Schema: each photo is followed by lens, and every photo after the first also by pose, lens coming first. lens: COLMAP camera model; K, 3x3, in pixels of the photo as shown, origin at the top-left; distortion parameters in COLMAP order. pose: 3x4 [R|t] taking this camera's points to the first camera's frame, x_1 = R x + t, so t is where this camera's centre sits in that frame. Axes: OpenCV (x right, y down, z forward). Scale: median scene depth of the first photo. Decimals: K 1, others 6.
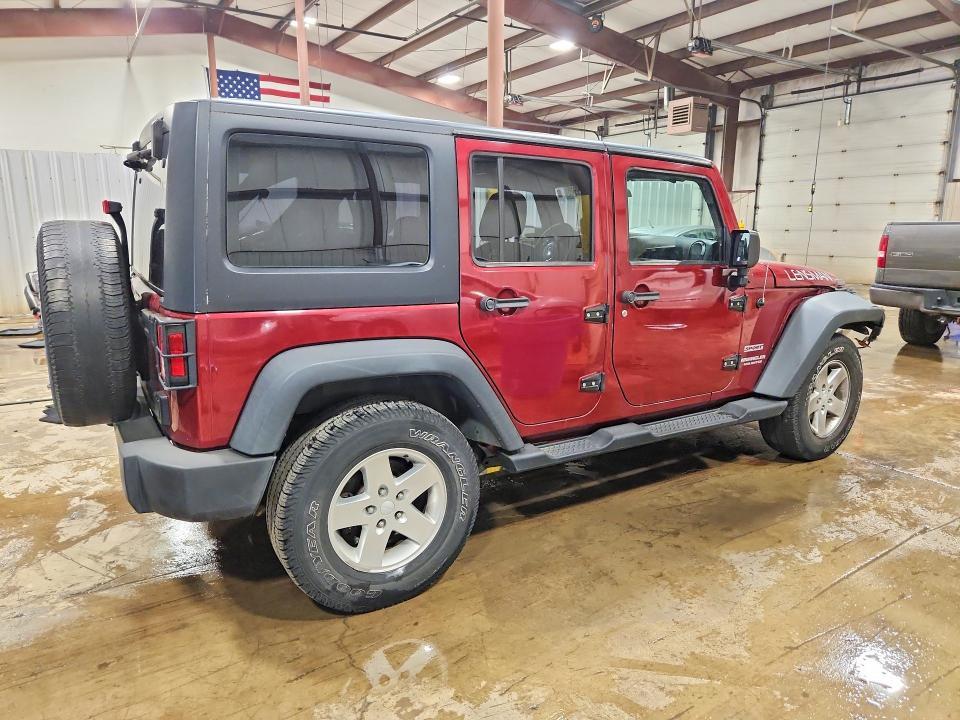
lens RADIAL K [[649.4, 0, 480.0], [0, 649.4, 360.0], [0, 0, 1]] dist [0.002422, -0.000002]
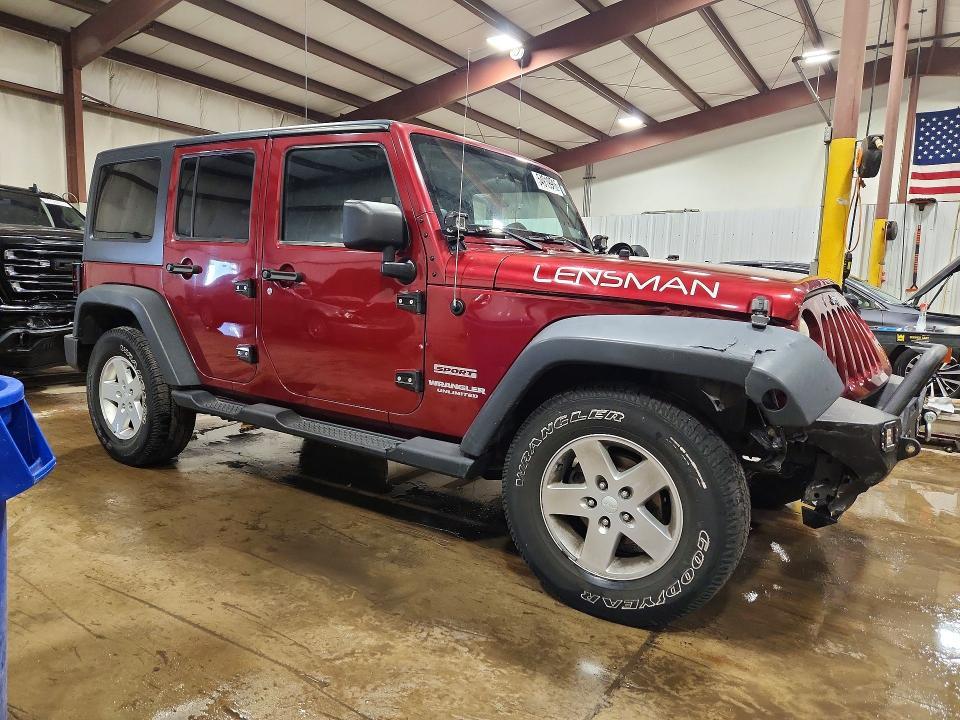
lens RADIAL K [[662.8, 0, 480.0], [0, 662.8, 360.0], [0, 0, 1]] dist [0.030394, 0.000209]
pose [[0.407525, 0.118254, -0.905505, 1.108414], [-0.223125, 0.974420, 0.026836, -0.057172], [0.885516, 0.191105, 0.423486, 0.731690]]
